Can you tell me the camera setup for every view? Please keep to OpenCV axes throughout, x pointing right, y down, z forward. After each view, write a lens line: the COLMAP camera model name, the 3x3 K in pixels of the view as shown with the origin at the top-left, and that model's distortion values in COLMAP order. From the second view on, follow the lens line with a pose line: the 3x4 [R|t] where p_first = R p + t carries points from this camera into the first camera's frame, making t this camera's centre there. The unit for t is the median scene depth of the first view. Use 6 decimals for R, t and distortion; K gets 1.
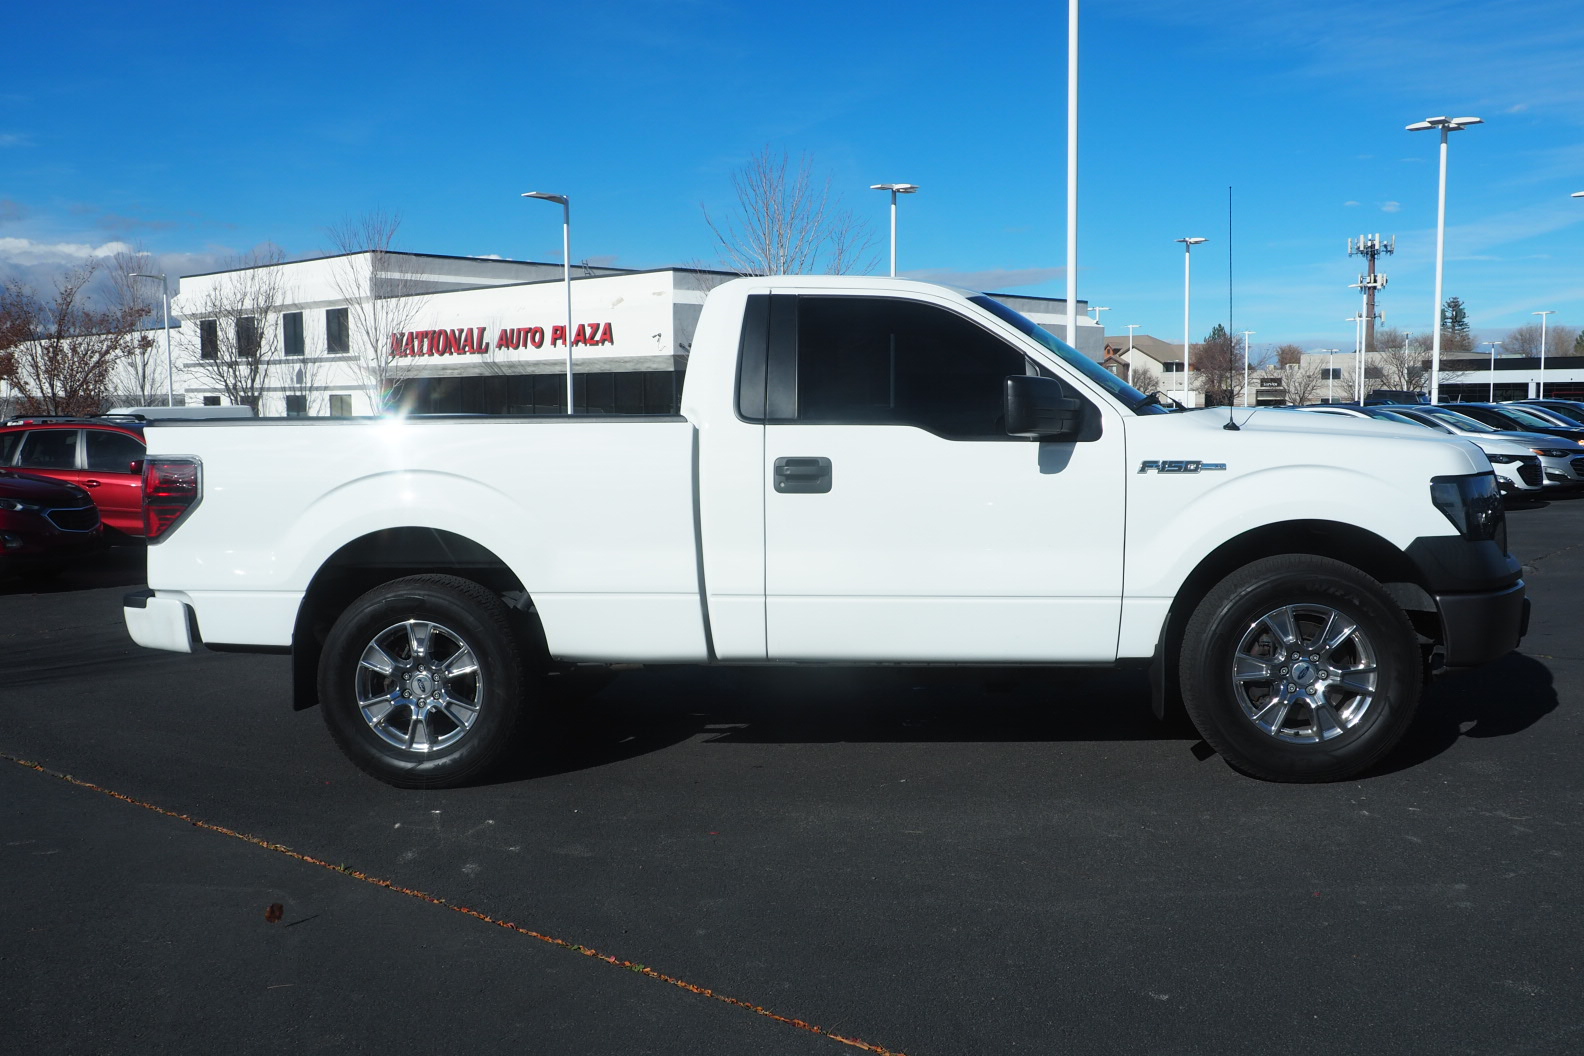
lens RADIAL K [[1396.3, 0, 792.0], [0, 1396.3, 528.0], [0, 0, 1]] dist [-0.000318, -0.011633]
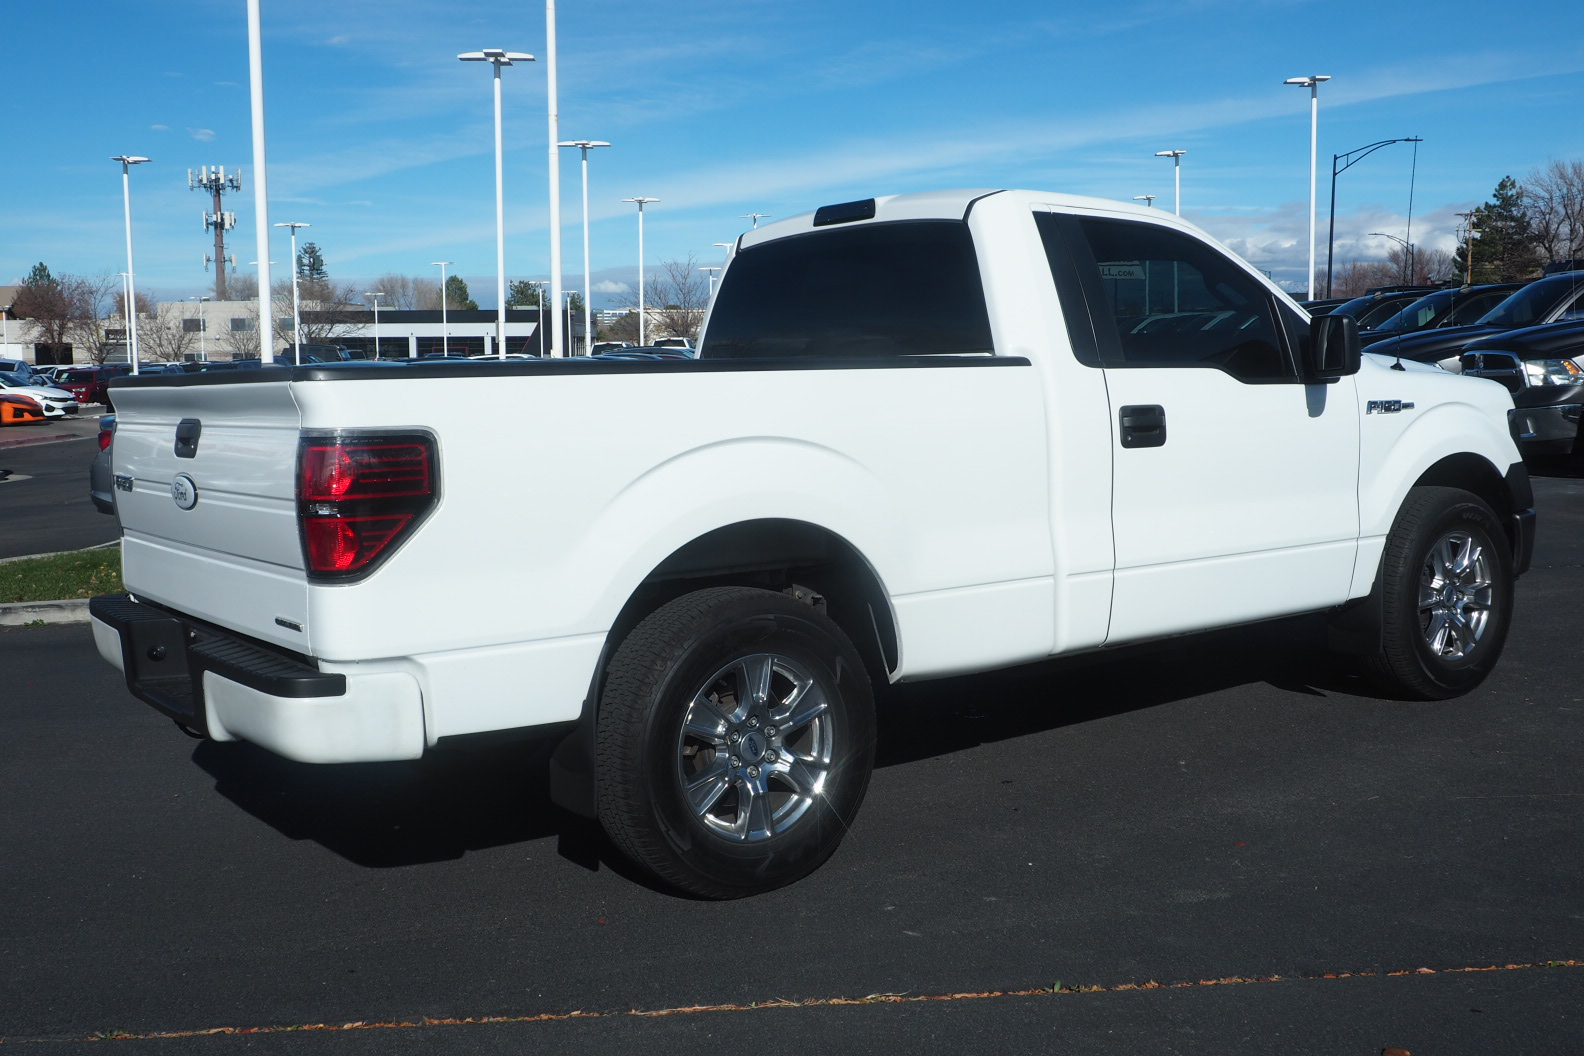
lens RADIAL K [[1622.2, 0, 801.6], [0, 1622.2, 519.4], [0, 0, 1]] dist [-0.008640, -0.015533]
pose [[0.735403, -0.067906, 0.674219, -0.075445], [0.061723, 0.997543, 0.033147, -0.002428], [-0.674813, 0.017239, 0.737787, 0.037240]]
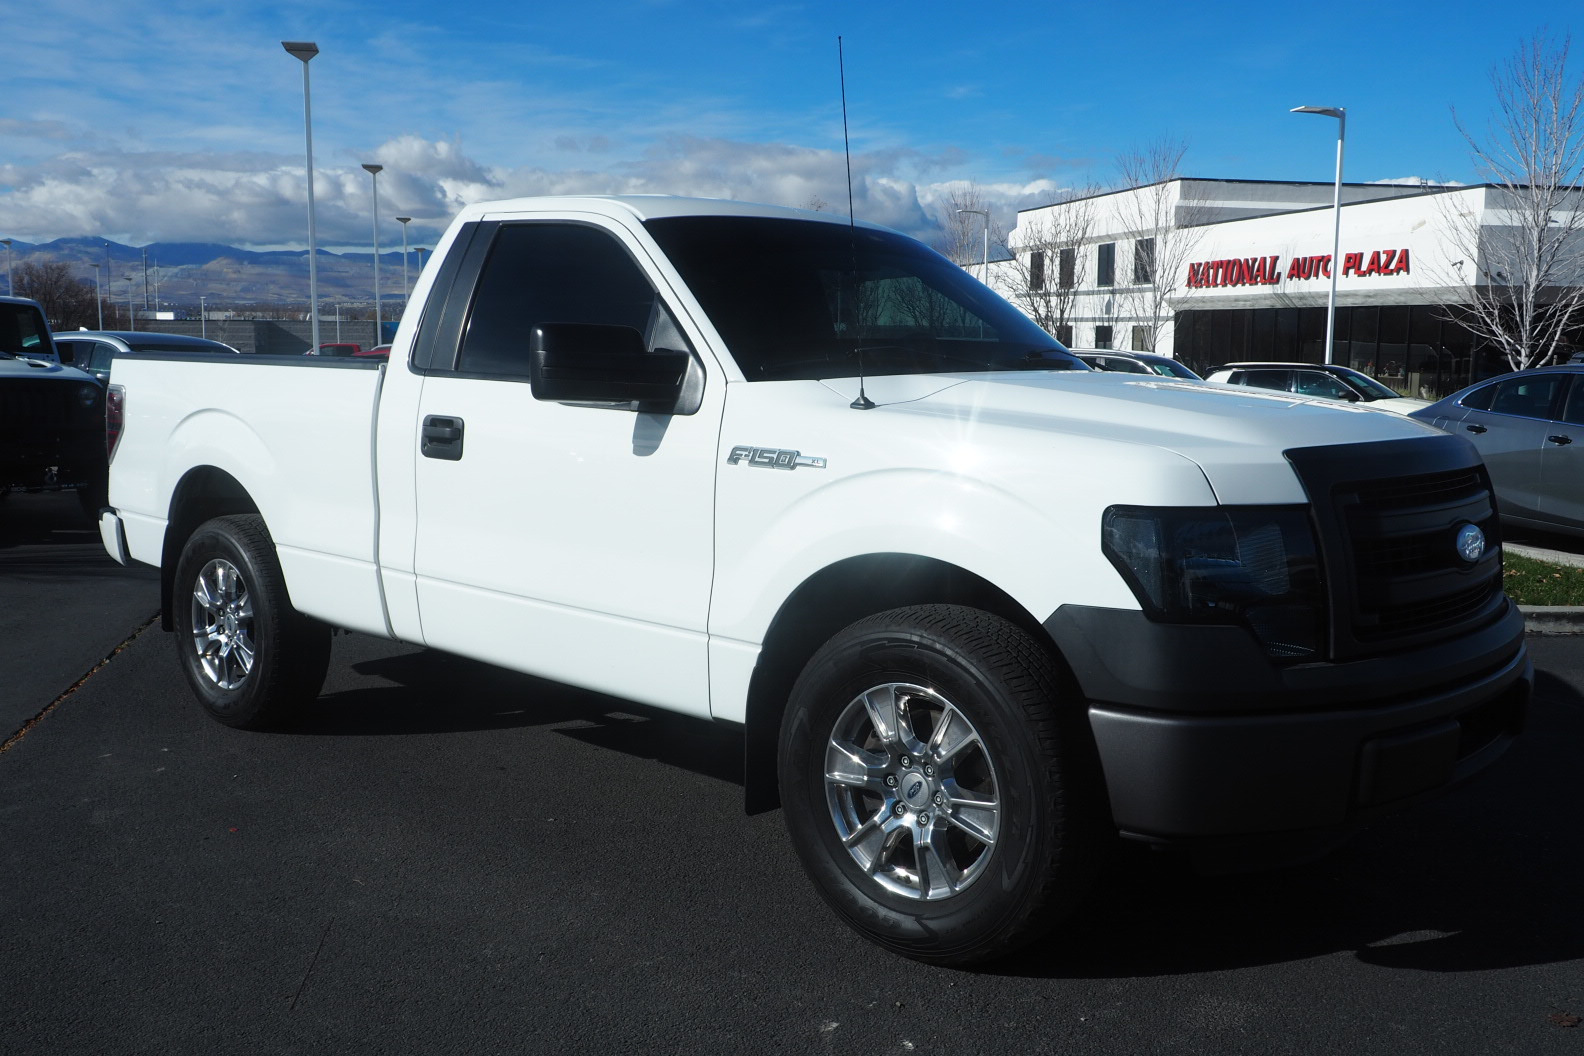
lens RADIAL K [[1396.3, 0, 792.0], [0, 1396.3, 528.0], [0, 0, 1]] dist [-0.000318, -0.011633]
pose [[0.818181, 0.096668, -0.566776, 0.060732], [-0.068826, 0.995143, 0.070373, -0.005265], [0.570826, -0.018569, 0.820861, 0.039240]]
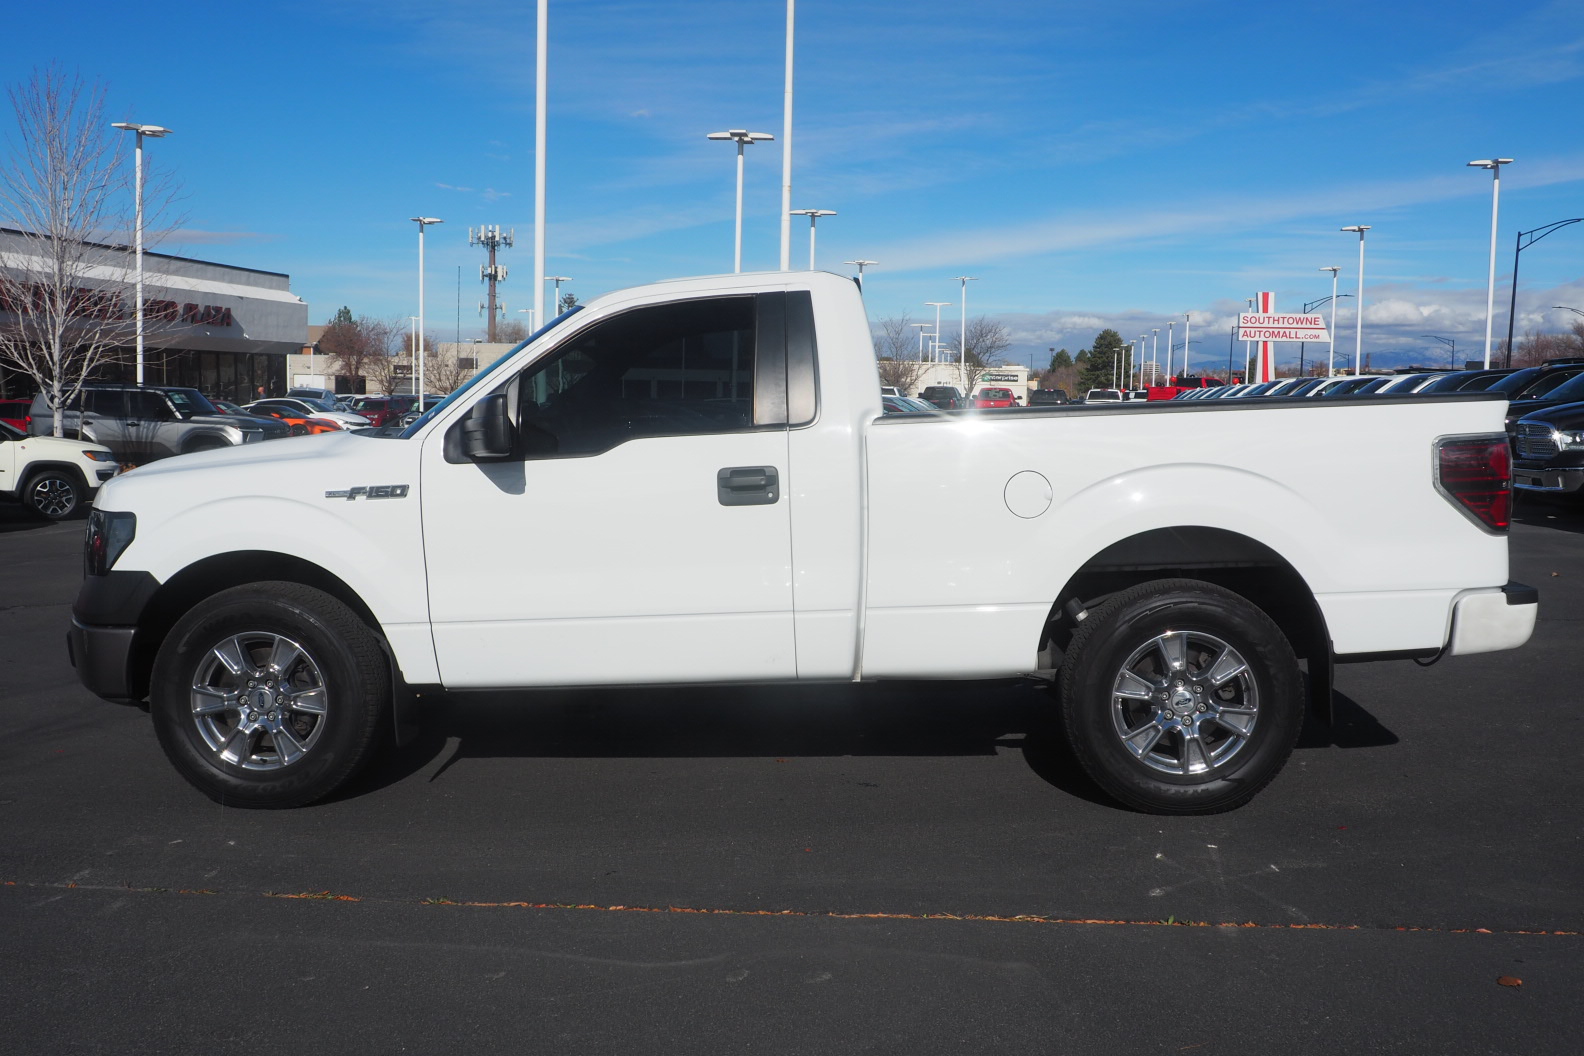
lens RADIAL K [[1479.1, 0, 792.0], [0, 1479.1, 528.0], [0, 0, 1]] dist [-0.017079, -0.010540]
pose [[0.822794, -0.024033, 0.567832, -0.082909], [0.021558, 0.999706, 0.011075, -0.001564], [-0.567931, 0.003128, 0.823070, 0.027766]]
